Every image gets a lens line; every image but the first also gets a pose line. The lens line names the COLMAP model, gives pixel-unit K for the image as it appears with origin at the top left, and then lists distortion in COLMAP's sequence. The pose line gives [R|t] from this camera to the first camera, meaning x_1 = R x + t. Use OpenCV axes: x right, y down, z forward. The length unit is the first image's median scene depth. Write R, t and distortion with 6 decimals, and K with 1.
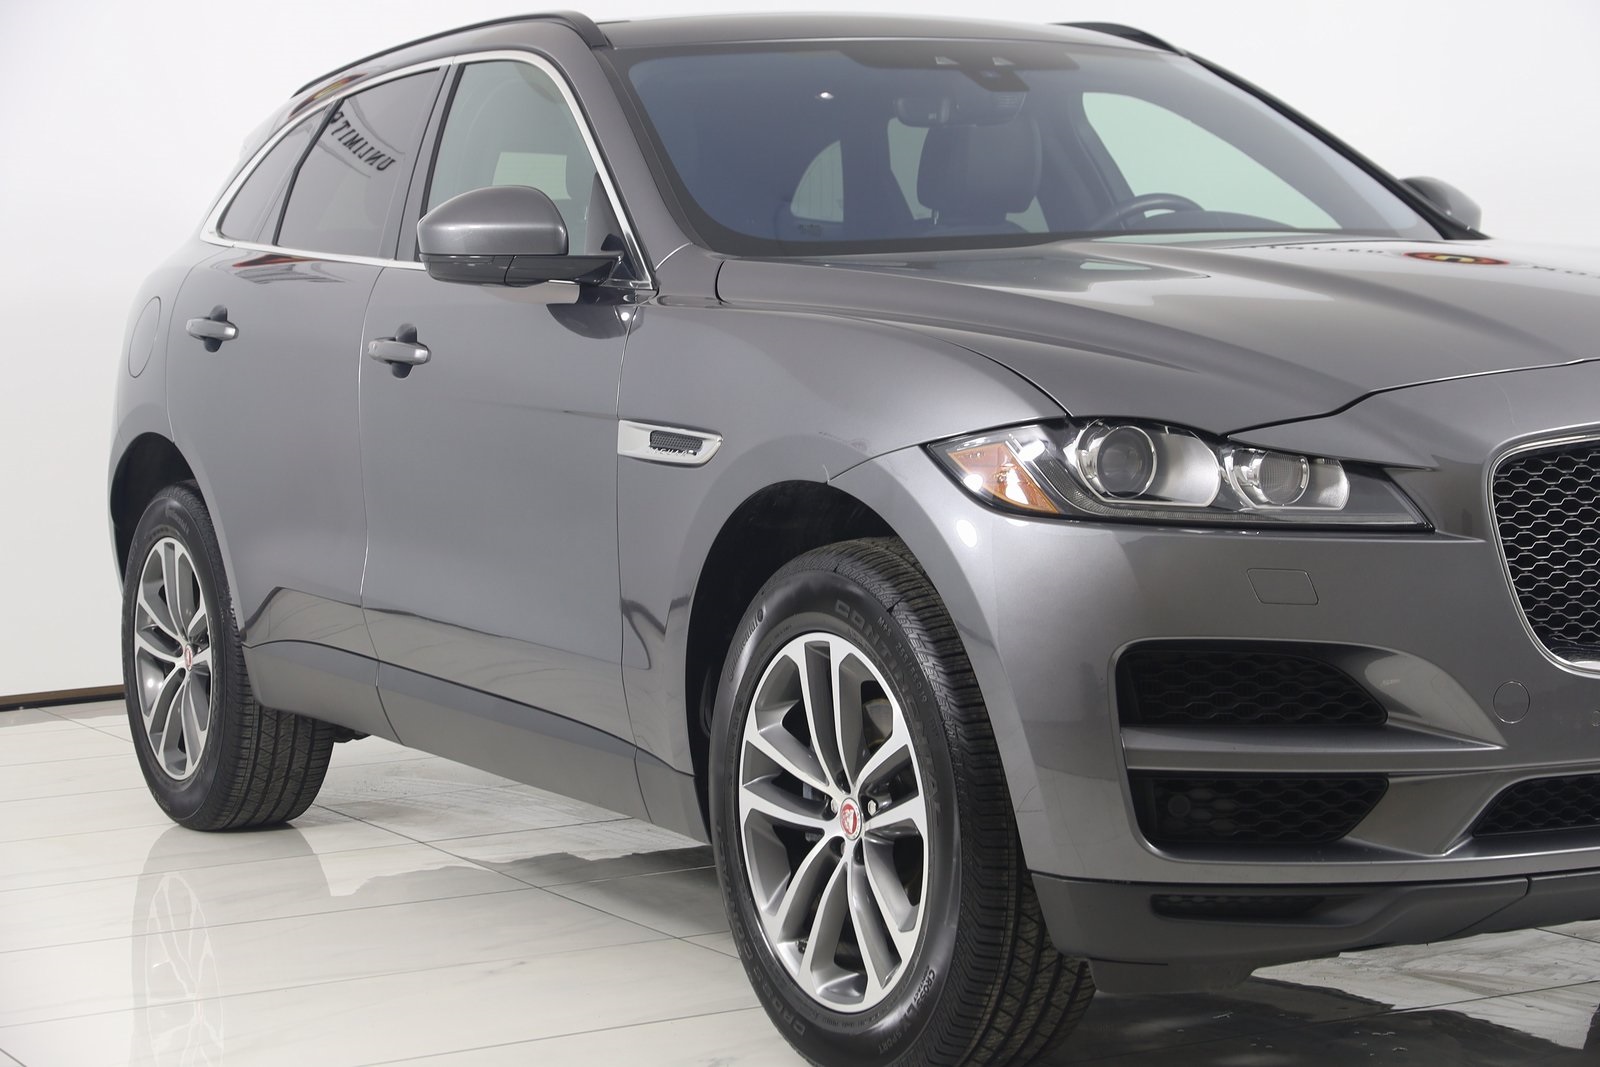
lens RADIAL K [[1983.1, 0, 800.1], [0, 1983.1, 536.9], [0, 0, 1]] dist [-0.027121, 0.000000]
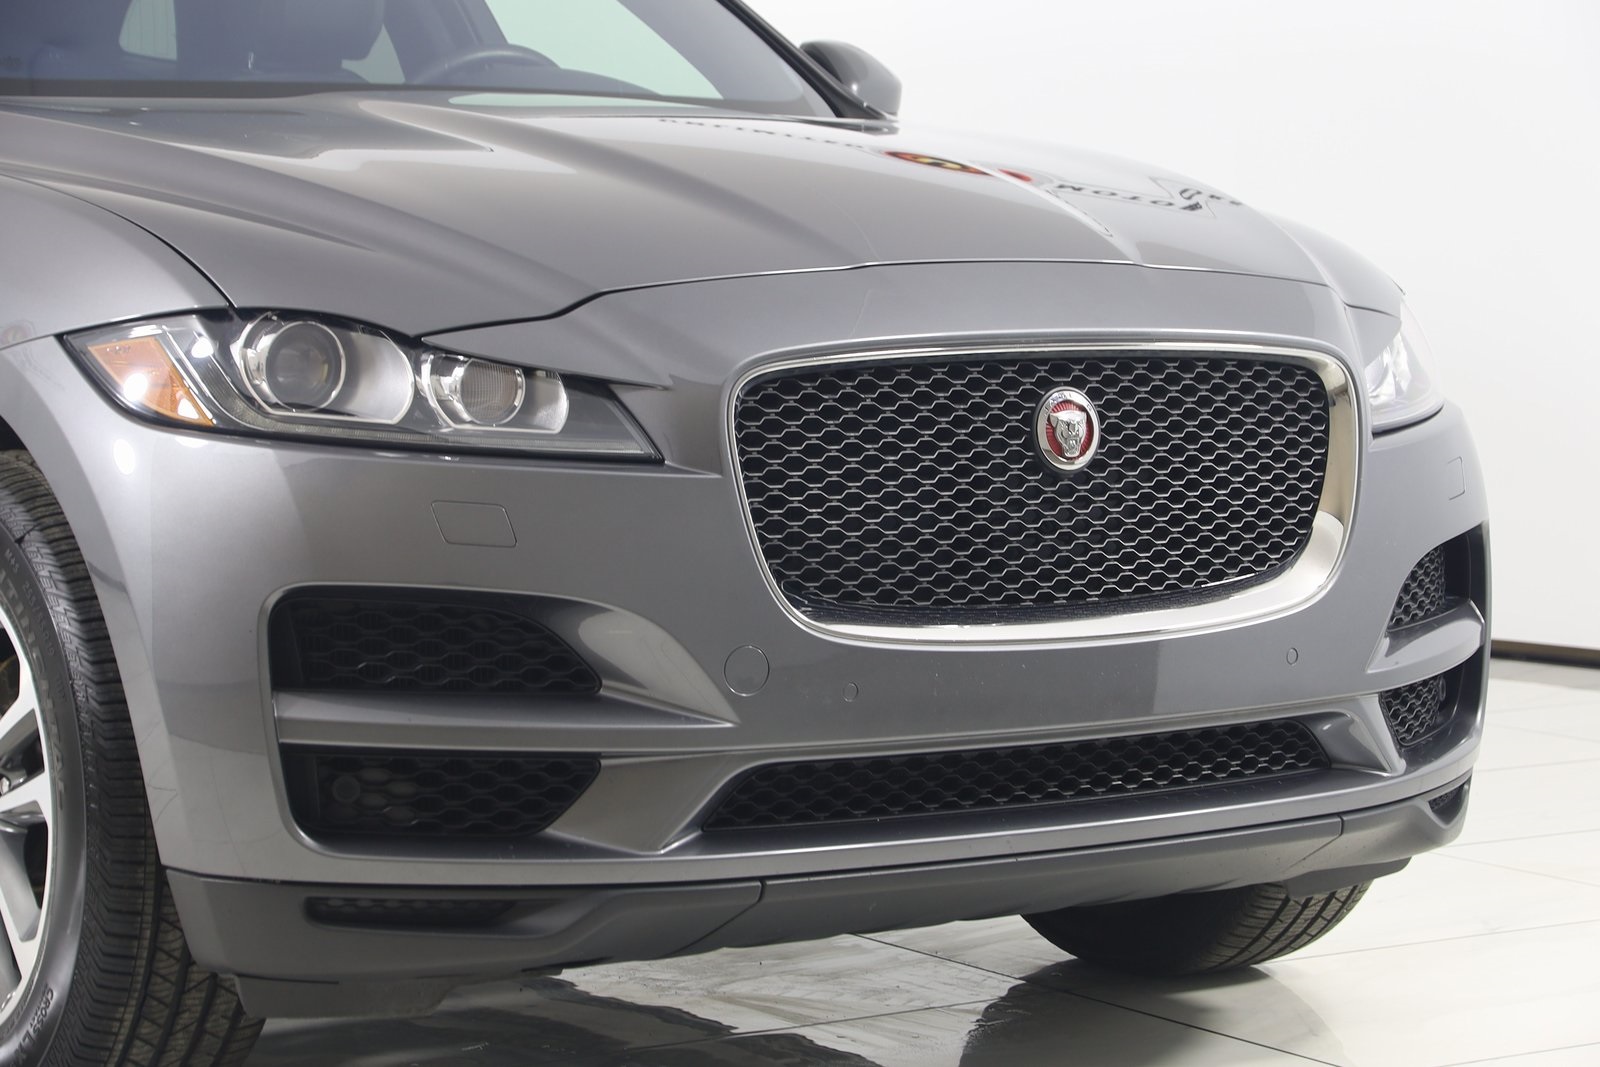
lens RADIAL K [[2439.0, 0, 799.9], [0, 2439.0, 532.3], [0, 0, 1]] dist [0.006773, 0.000000]
pose [[0.989912, 0.028457, 0.138798, 0.230616], [-0.031797, 0.999254, 0.021911, 0.001851], [-0.138071, -0.026103, 0.990078, -0.020430]]
